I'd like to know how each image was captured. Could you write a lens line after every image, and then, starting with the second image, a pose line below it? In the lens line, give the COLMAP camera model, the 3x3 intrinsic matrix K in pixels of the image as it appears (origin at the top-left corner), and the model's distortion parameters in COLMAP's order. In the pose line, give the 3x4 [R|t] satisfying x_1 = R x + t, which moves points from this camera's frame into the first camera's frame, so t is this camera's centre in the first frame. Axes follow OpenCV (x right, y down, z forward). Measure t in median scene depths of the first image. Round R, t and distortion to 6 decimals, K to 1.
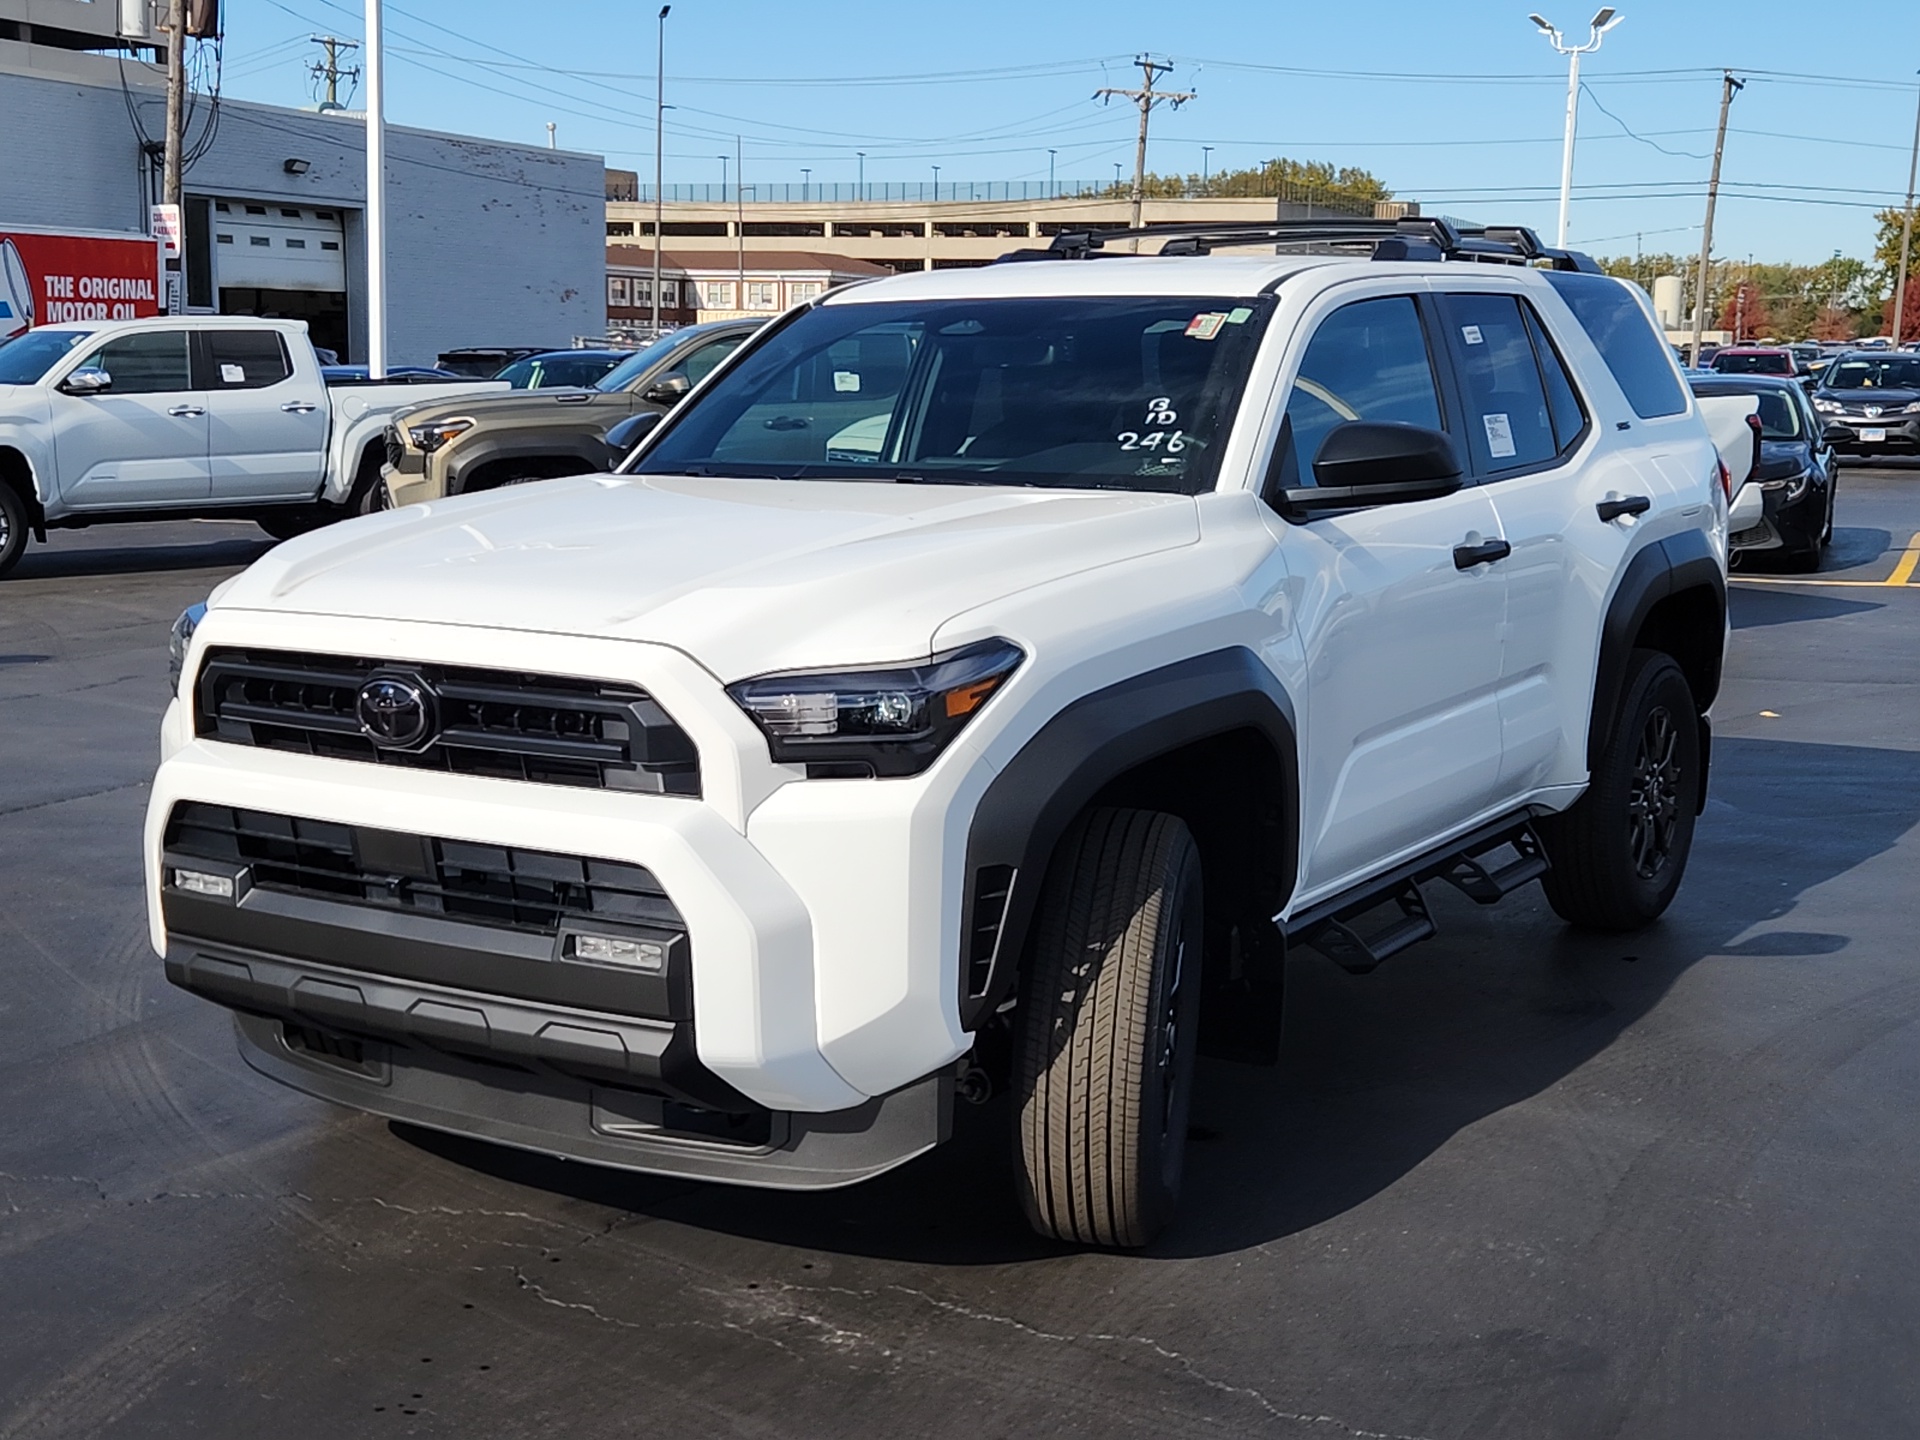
lens RADIAL K [[2423.9, 0, 957.4], [0, 2423.9, 811.0], [0, 0, 1]] dist [0.057321, -0.060597]
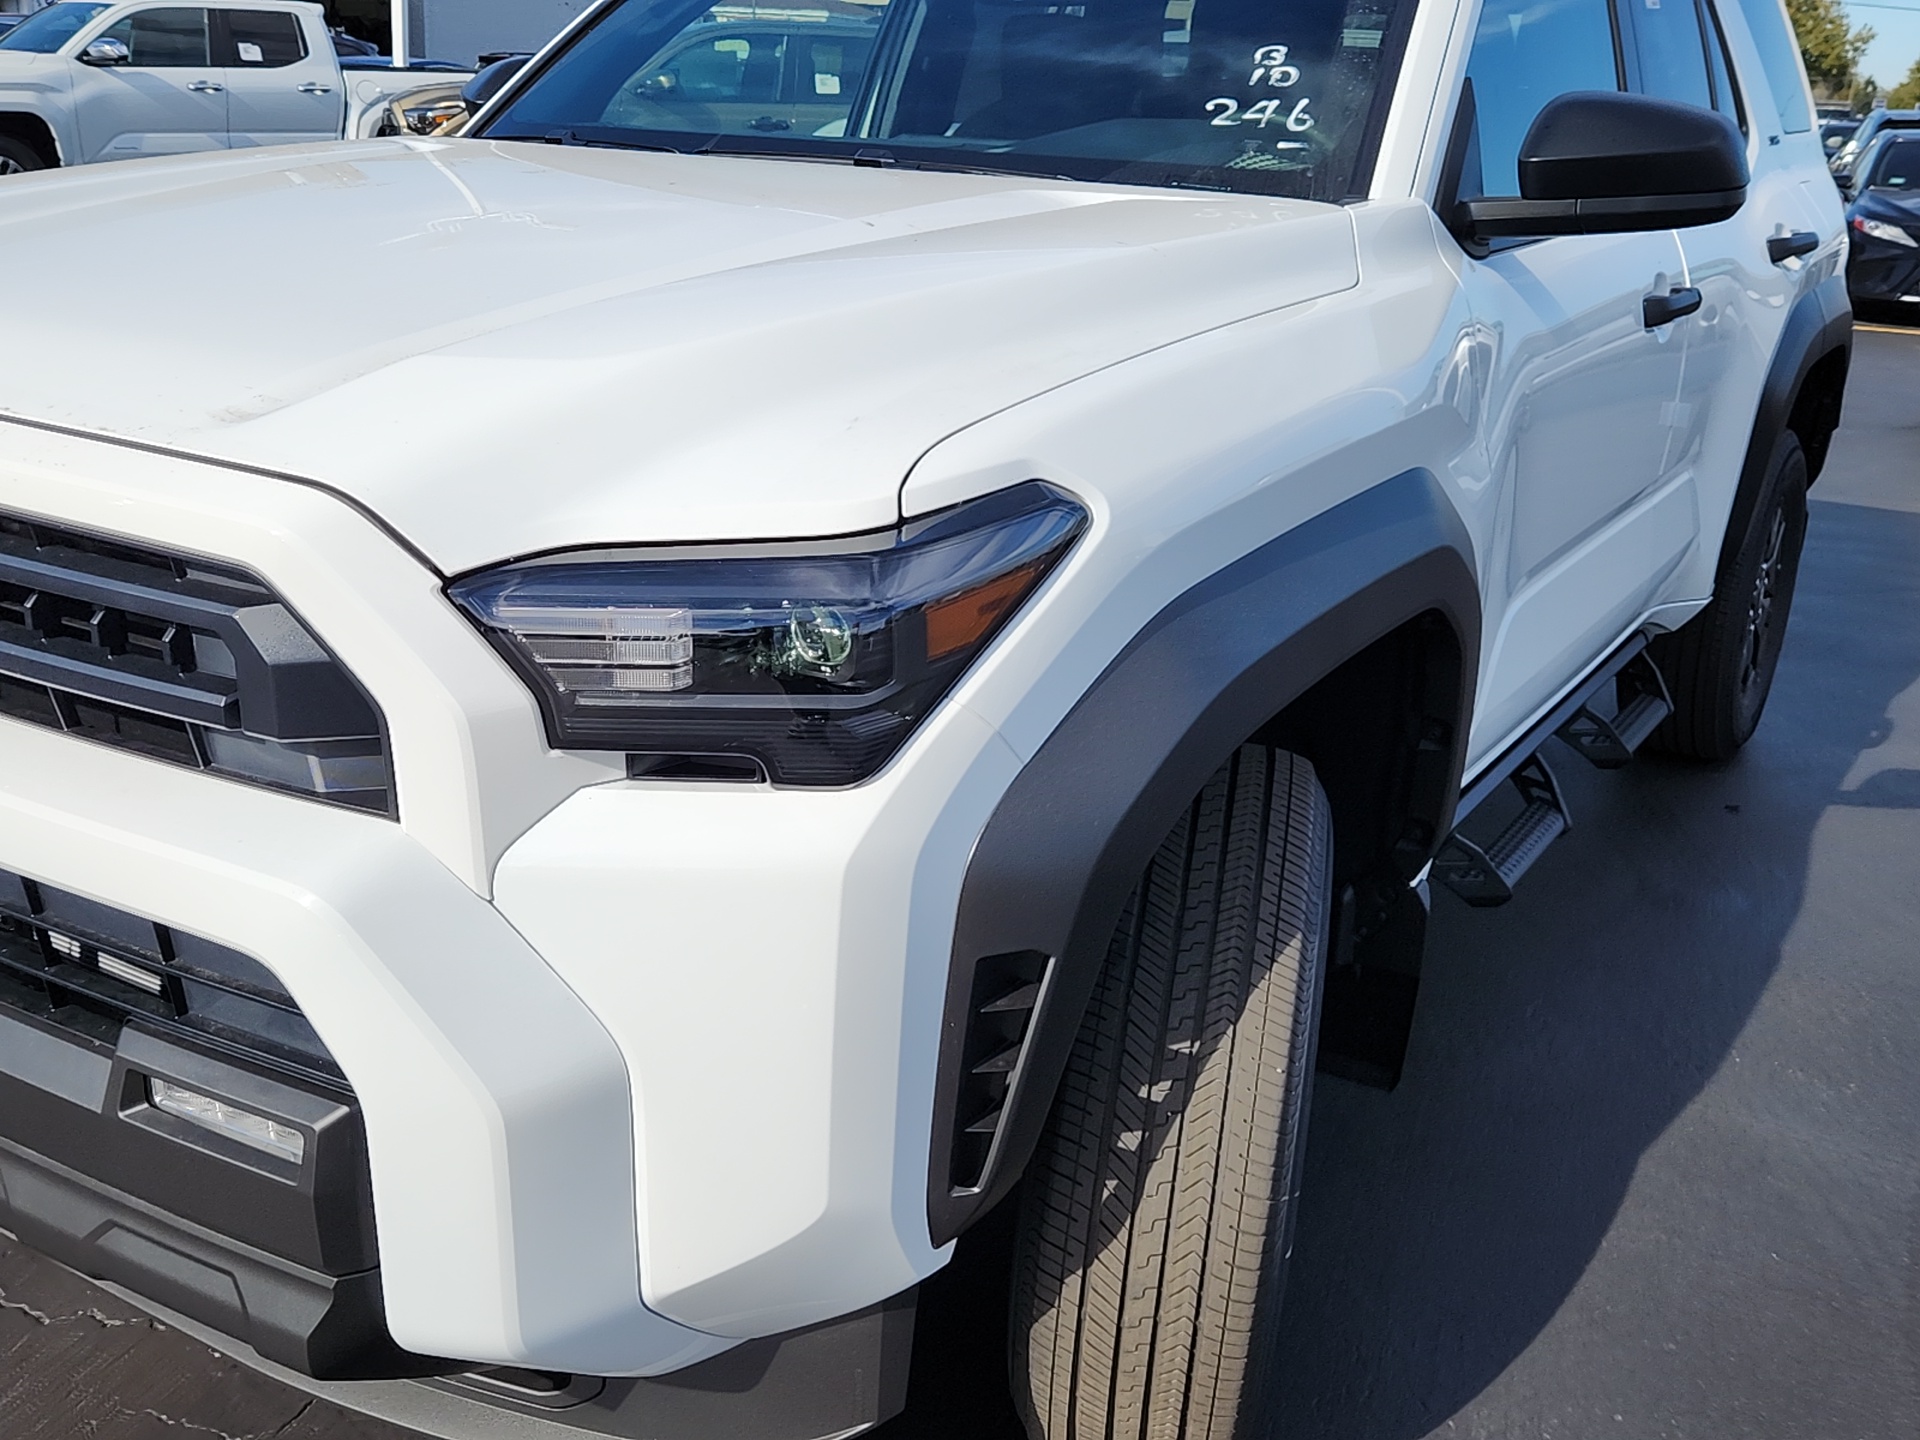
lens RADIAL K [[1886.2, 0, 960.0], [0, 1886.2, 720.0], [0, 0, 1]] dist [0.116147, -0.186030]
pose [[0.998957, 0.036079, 0.027996, -0.007285], [-0.039505, 0.990272, 0.133416, -0.070794], [-0.022910, -0.134383, 0.990665, 0.584095]]
